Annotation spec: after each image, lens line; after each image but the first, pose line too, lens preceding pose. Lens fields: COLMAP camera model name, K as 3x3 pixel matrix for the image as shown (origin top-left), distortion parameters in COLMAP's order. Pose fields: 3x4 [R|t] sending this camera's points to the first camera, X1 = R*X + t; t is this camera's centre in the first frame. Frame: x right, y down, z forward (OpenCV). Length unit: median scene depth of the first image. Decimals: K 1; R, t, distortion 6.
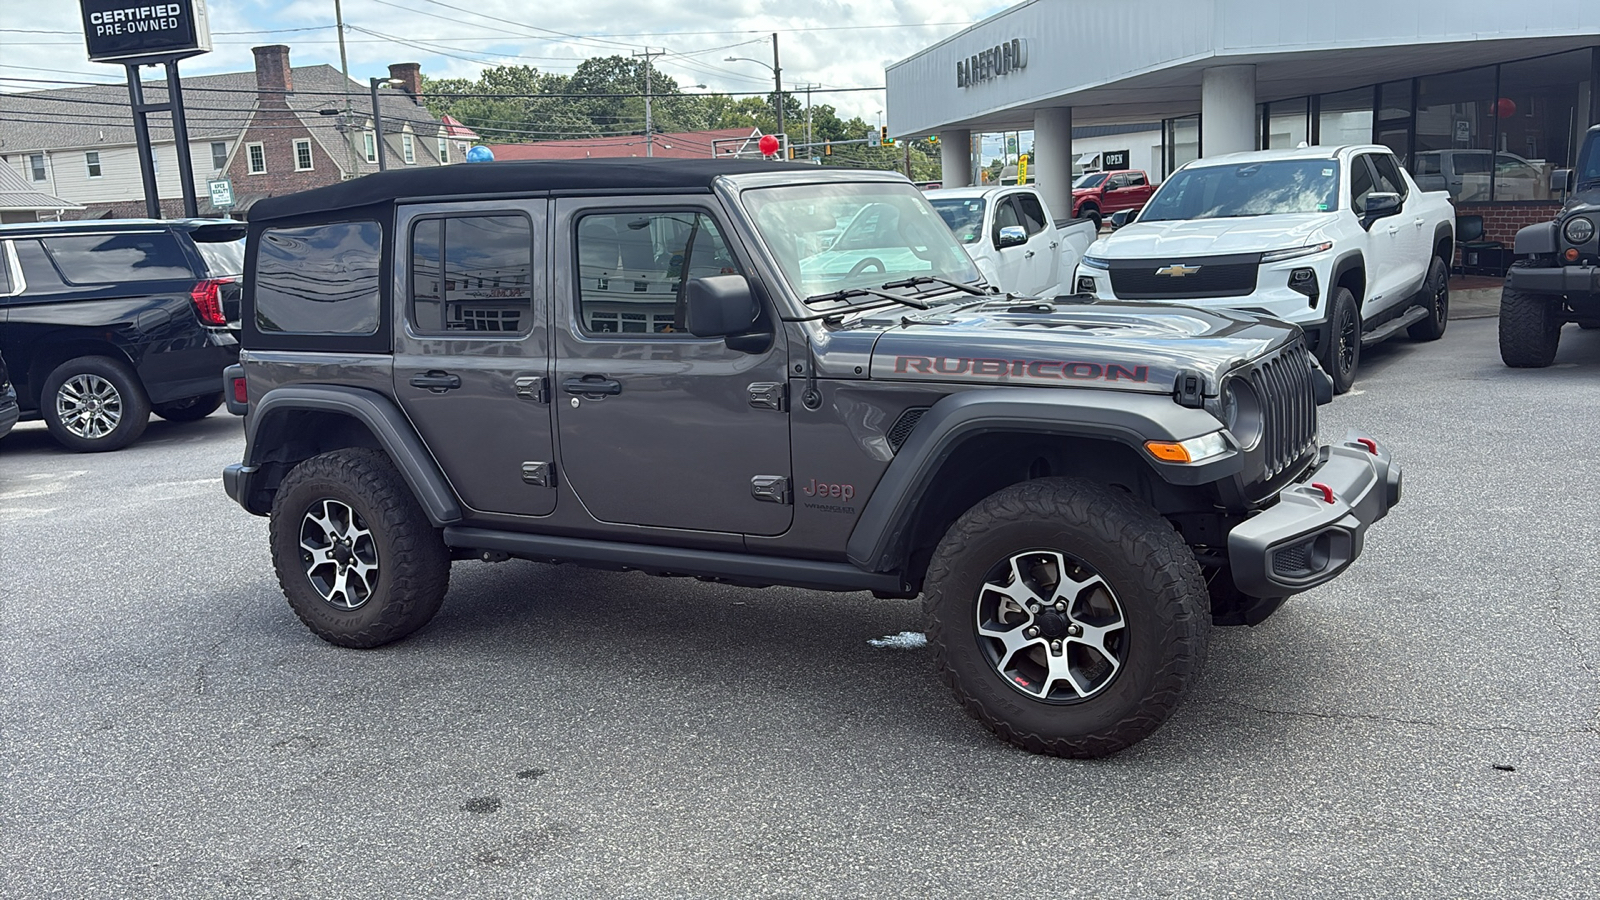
lens RADIAL K [[1428.8, 0, 790.1], [0, 1428.8, 458.0], [0, 0, 1]] dist [0.027417, 0.003437]
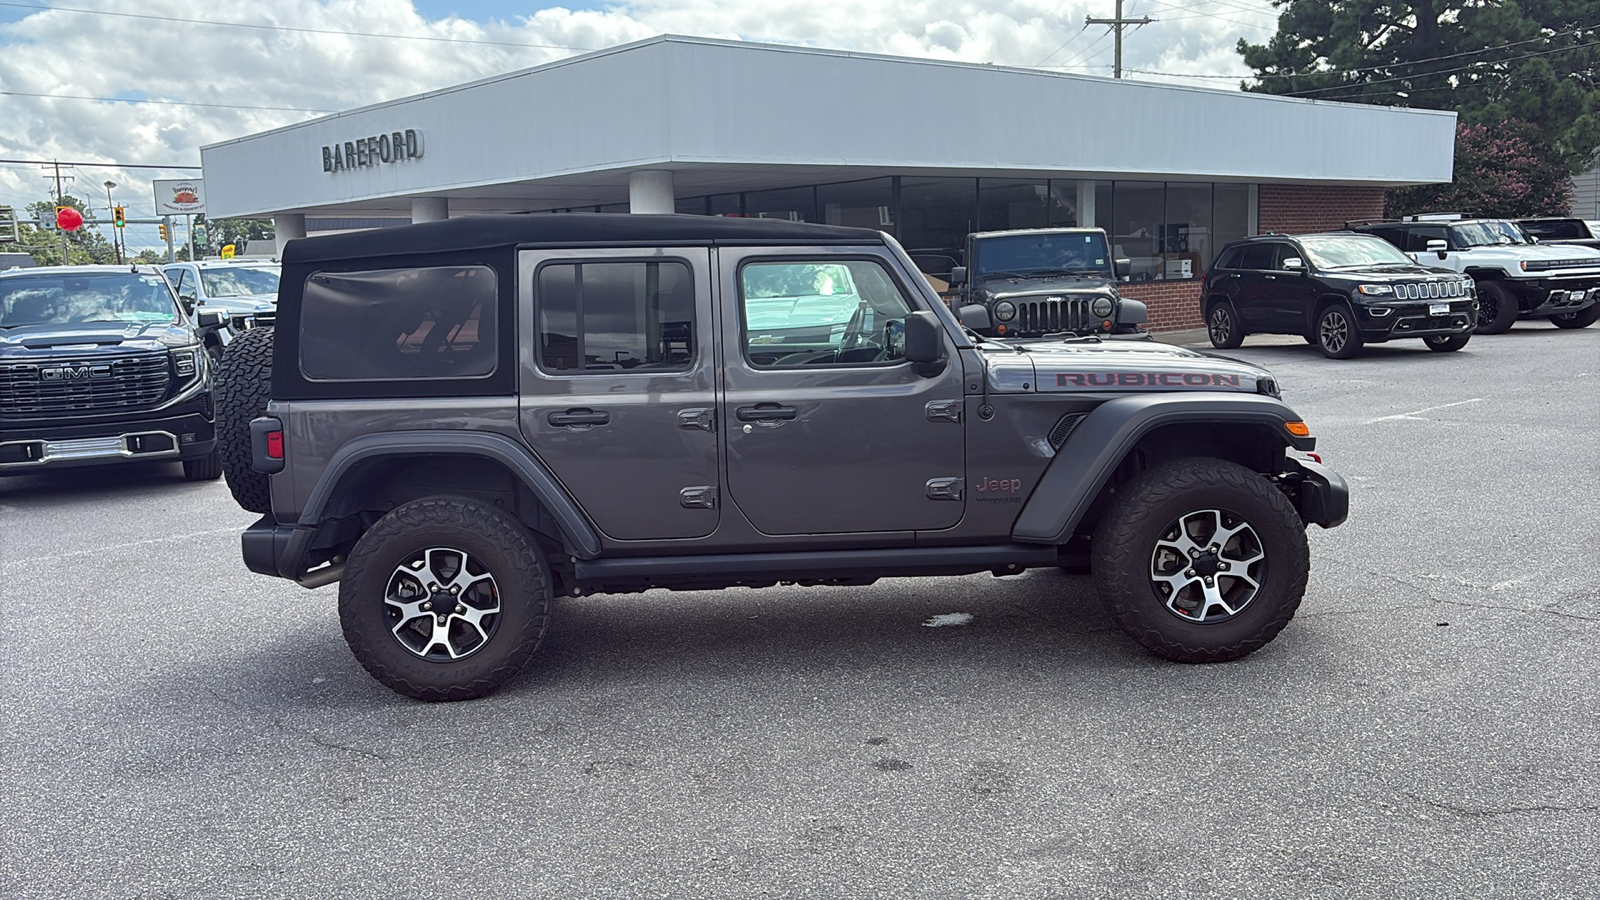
lens RADIAL K [[1408.9, 0, 800.0], [0, 1408.9, 450.0], [0, 0, 1]] dist [0.033618, 0.000946]
pose [[0.829979, -0.042996, 0.556136, -0.669726], [0.082851, 0.995468, -0.046685, 0.029250], [-0.551608, 0.084824, 0.829779, 0.067740]]
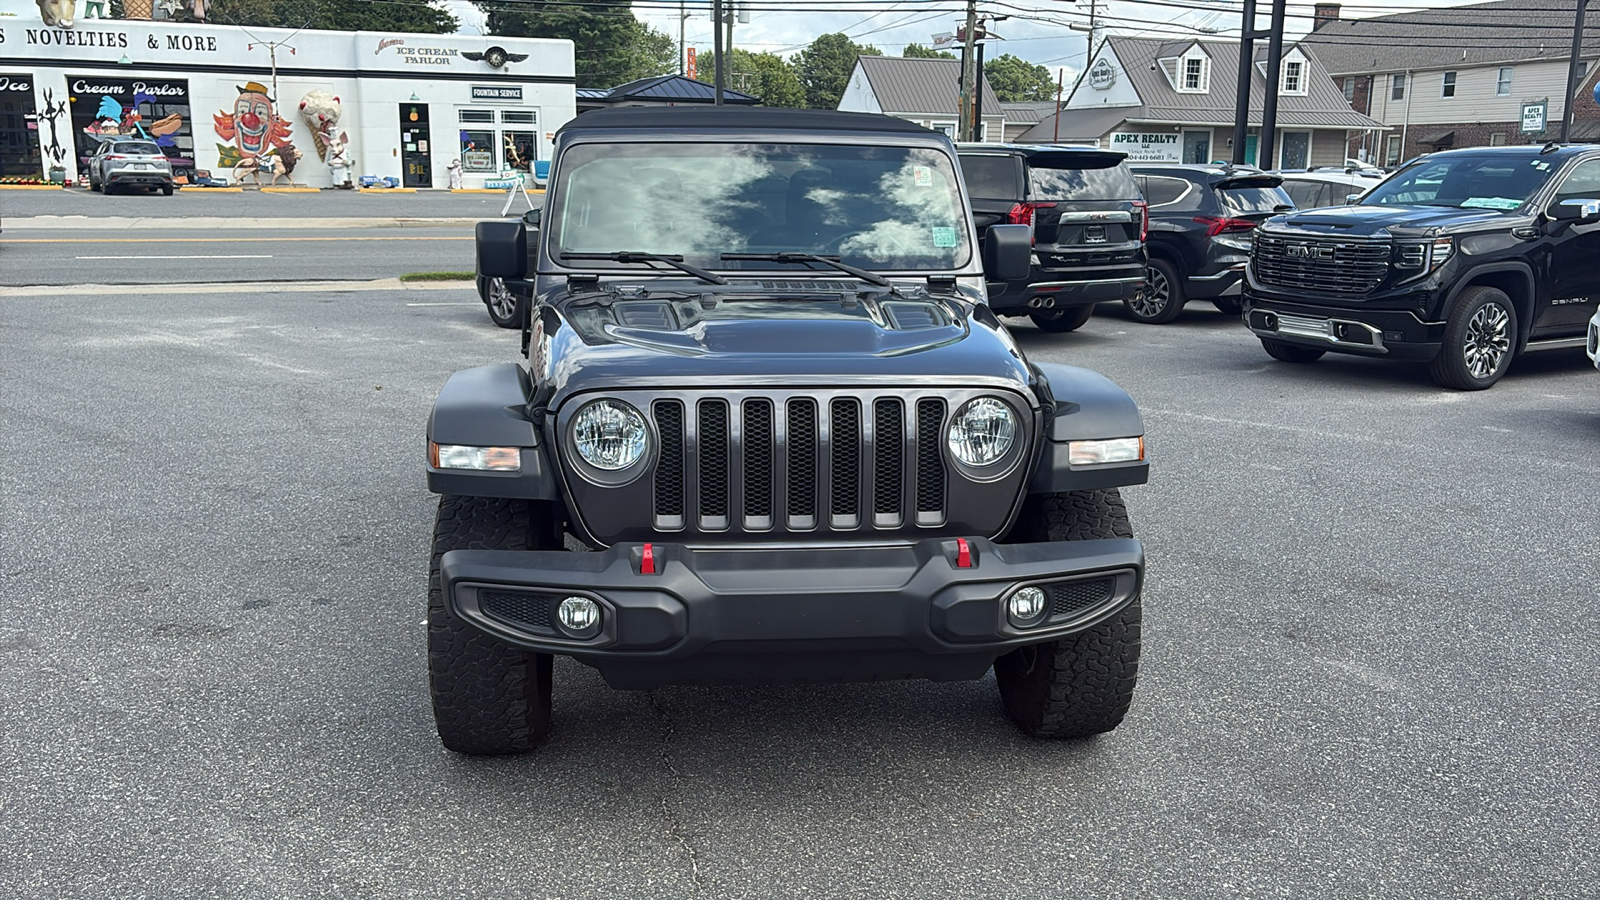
lens RADIAL K [[1428.8, 0, 790.1], [0, 1428.8, 458.0], [0, 0, 1]] dist [0.027417, 0.003437]
pose [[0.587680, 0.227708, -0.776390, 0.797455], [-0.184926, 0.971982, 0.145096, -0.126435], [0.787677, 0.058305, 0.613324, 0.431742]]
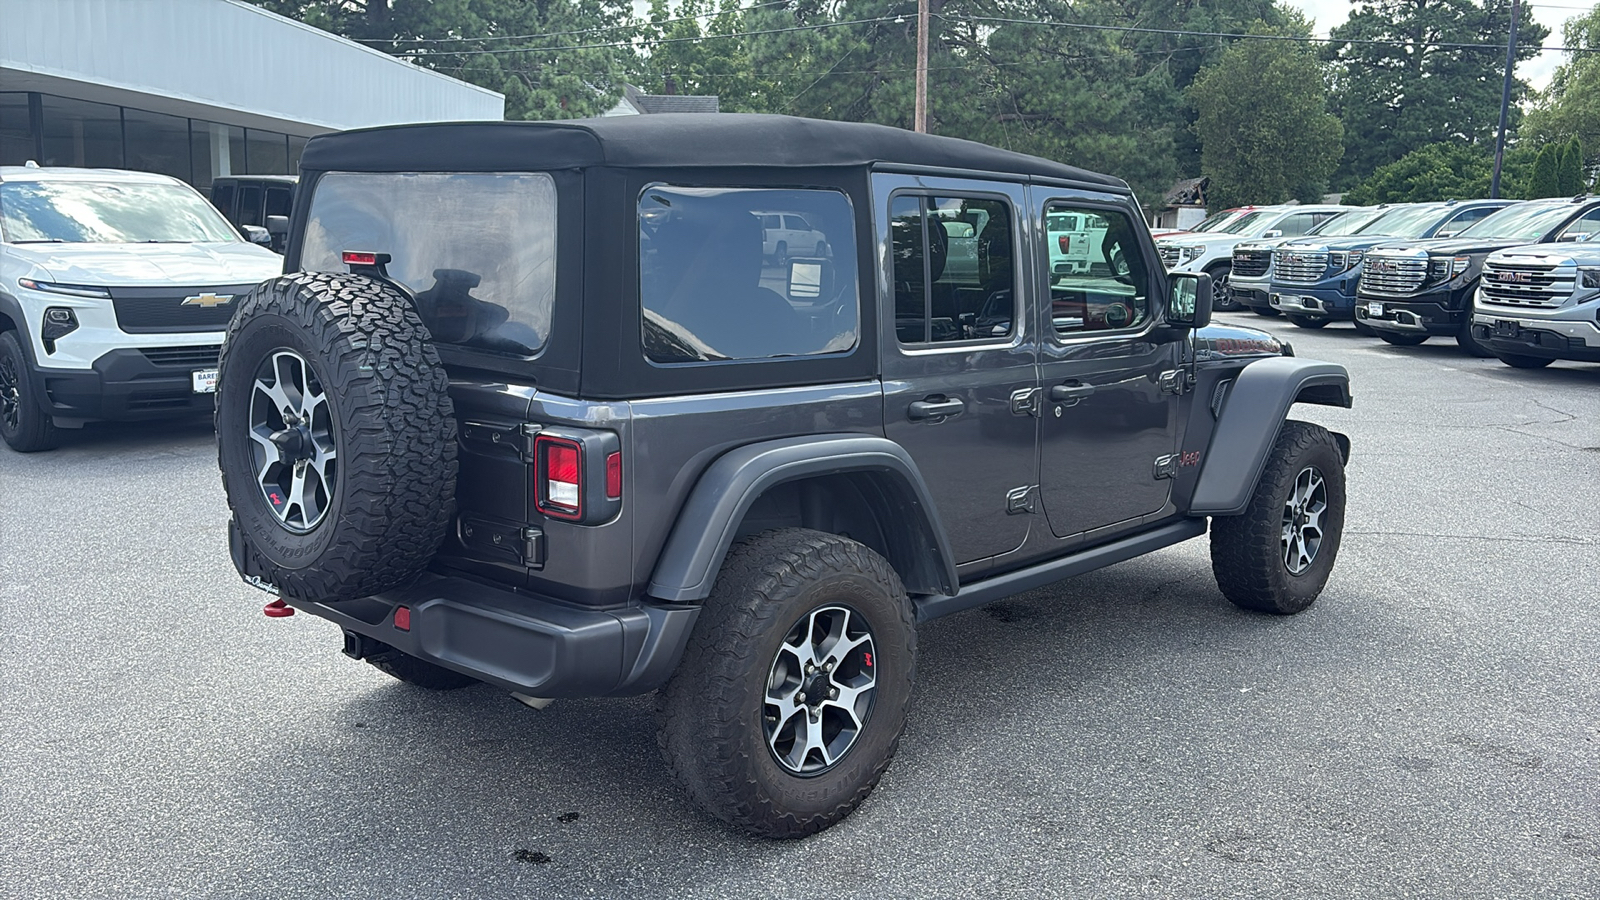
lens RADIAL K [[1377.0, 0, 803.3], [0, 1377.0, 459.0], [0, 0, 1]] dist [0.040750, 0.001557]
pose [[0.195874, -0.102754, 0.975231, -0.965060], [0.139026, 0.987360, 0.076109, -0.090716], [-0.970724, 0.120675, 0.207684, 0.902416]]
